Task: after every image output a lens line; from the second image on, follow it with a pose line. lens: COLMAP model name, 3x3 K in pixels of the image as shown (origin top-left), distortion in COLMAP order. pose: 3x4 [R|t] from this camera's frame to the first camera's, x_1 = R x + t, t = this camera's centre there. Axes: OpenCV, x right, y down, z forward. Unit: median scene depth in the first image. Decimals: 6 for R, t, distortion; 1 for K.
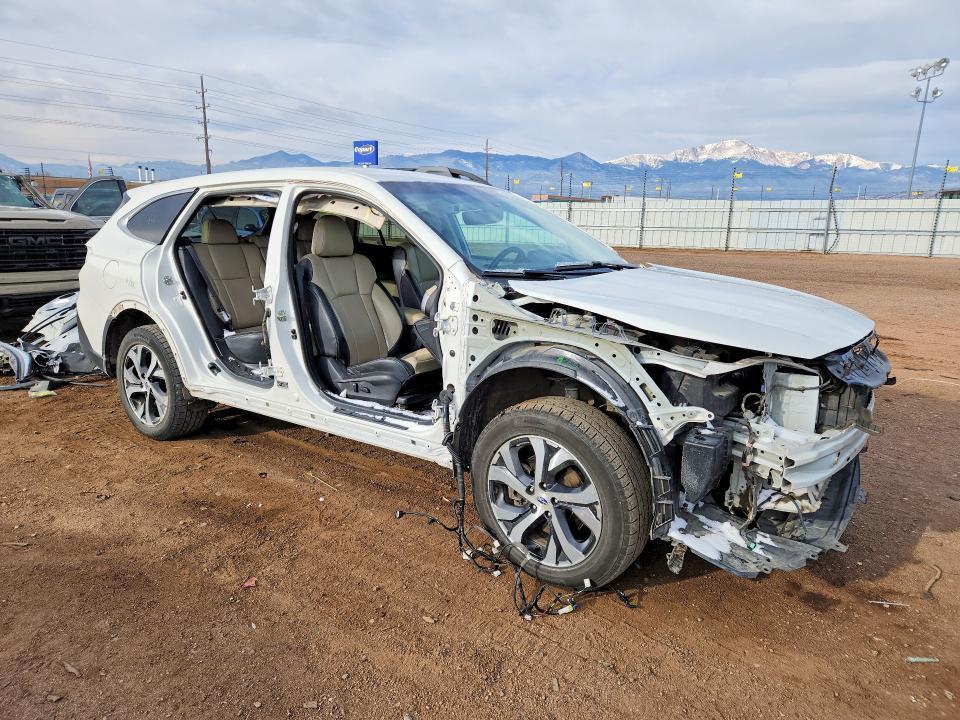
lens RADIAL K [[666.5, 0, 480.0], [0, 666.5, 360.0], [0, 0, 1]] dist [0.130279, -0.078355]
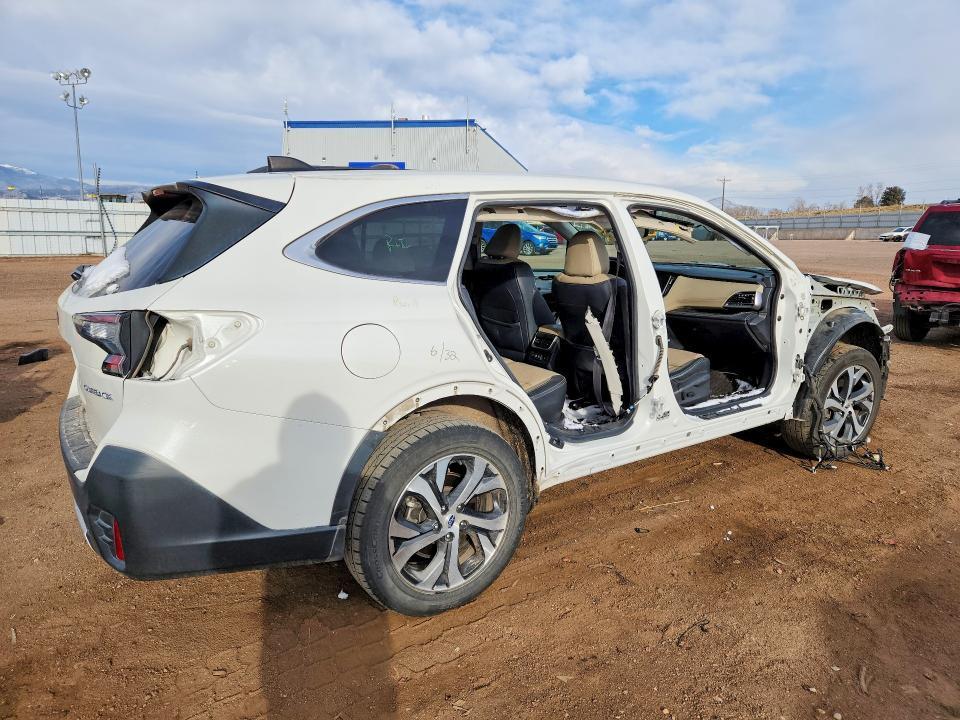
lens RADIAL K [[696.8, 0, 480.0], [0, 696.8, 360.0], [0, 0, 1]] dist [0.007914, 0.002652]
pose [[0.305162, -0.193504, 0.932434, -1.058447], [0.192896, 0.971401, 0.138461, -0.184705], [-0.932560, 0.137609, 0.333761, 0.773023]]
